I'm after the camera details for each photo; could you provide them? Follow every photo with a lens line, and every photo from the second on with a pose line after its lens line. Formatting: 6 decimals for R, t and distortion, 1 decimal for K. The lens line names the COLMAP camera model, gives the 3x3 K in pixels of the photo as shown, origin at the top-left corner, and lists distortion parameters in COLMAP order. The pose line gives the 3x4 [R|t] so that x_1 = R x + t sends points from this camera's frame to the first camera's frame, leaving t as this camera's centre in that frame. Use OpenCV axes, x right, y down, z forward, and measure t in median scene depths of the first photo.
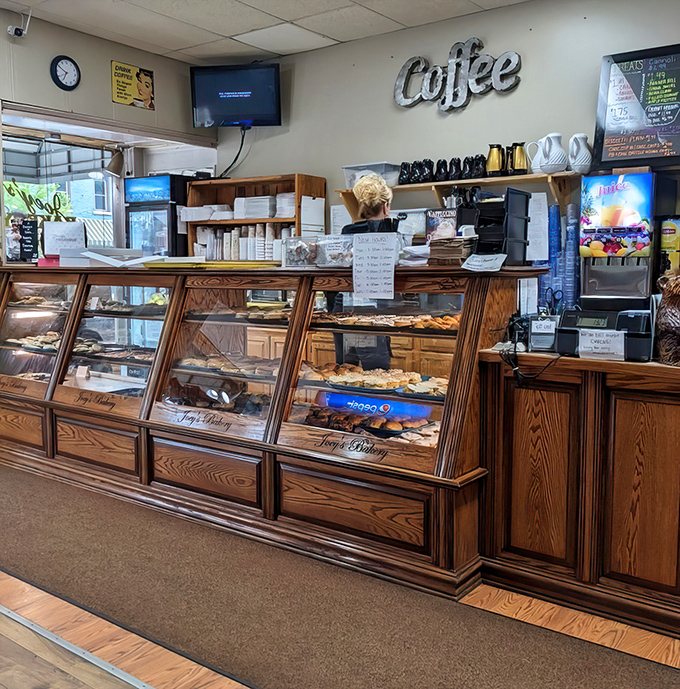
lens RADIAL K [[766.8, 0, 342.0], [0, 766.8, 338.0], [0, 0, 1]] dist [0.010356, 0.000000]
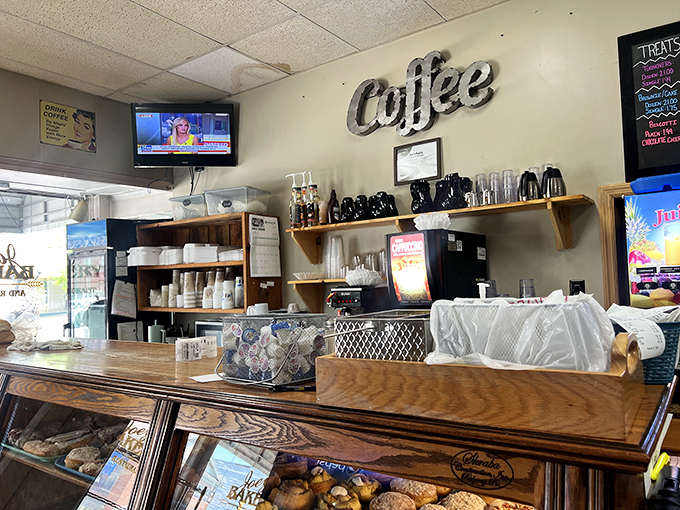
lens RADIAL K [[526.5, 0, 340.5], [0, 526.5, 259.7], [0, 0, 1]] dist [0.002895, -0.001740]
pose [[0.999037, -0.036639, 0.024150, 0.040765], [0.039510, 0.990499, -0.131726, -0.079663], [-0.019094, 0.132553, 0.990992, 0.426745]]
